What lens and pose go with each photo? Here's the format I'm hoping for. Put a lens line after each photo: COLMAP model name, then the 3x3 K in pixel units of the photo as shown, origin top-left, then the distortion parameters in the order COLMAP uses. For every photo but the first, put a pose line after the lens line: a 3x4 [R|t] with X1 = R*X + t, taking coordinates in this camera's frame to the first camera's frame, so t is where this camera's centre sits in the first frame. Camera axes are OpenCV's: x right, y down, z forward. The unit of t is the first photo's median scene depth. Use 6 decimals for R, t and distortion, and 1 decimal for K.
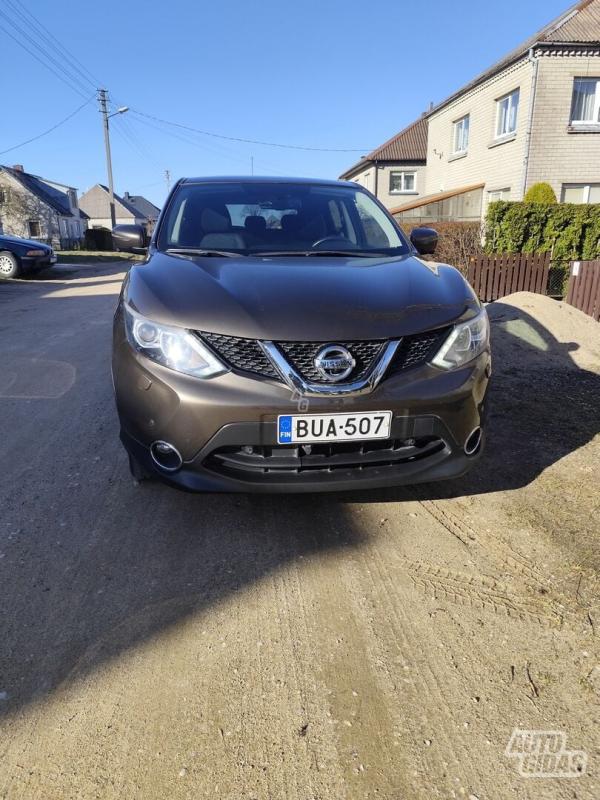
lens RADIAL K [[599.2, 0, 297.5], [0, 599.2, 401.3], [0, 0, 1]] dist [0.048127, -0.018300]
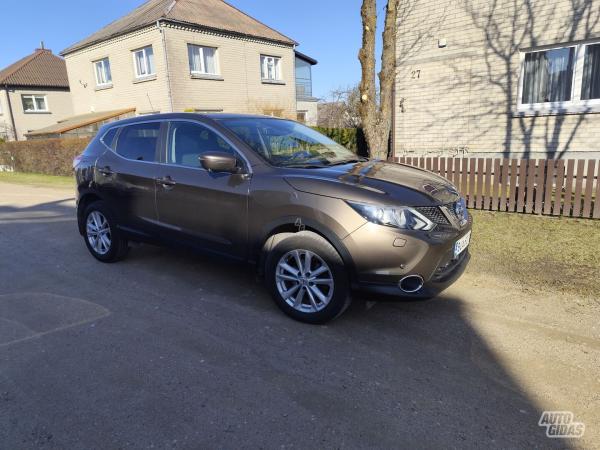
lens RADIAL K [[449.4, 0, 298.8], [0, 449.4, 227.5], [0, 0, 1]] dist [0.048127, -0.018300]
pose [[0.652138, -0.186687, 0.734754, -0.264907], [0.243803, 0.969364, 0.029907, -0.034615], [-0.717827, 0.159632, 0.677674, 0.072243]]
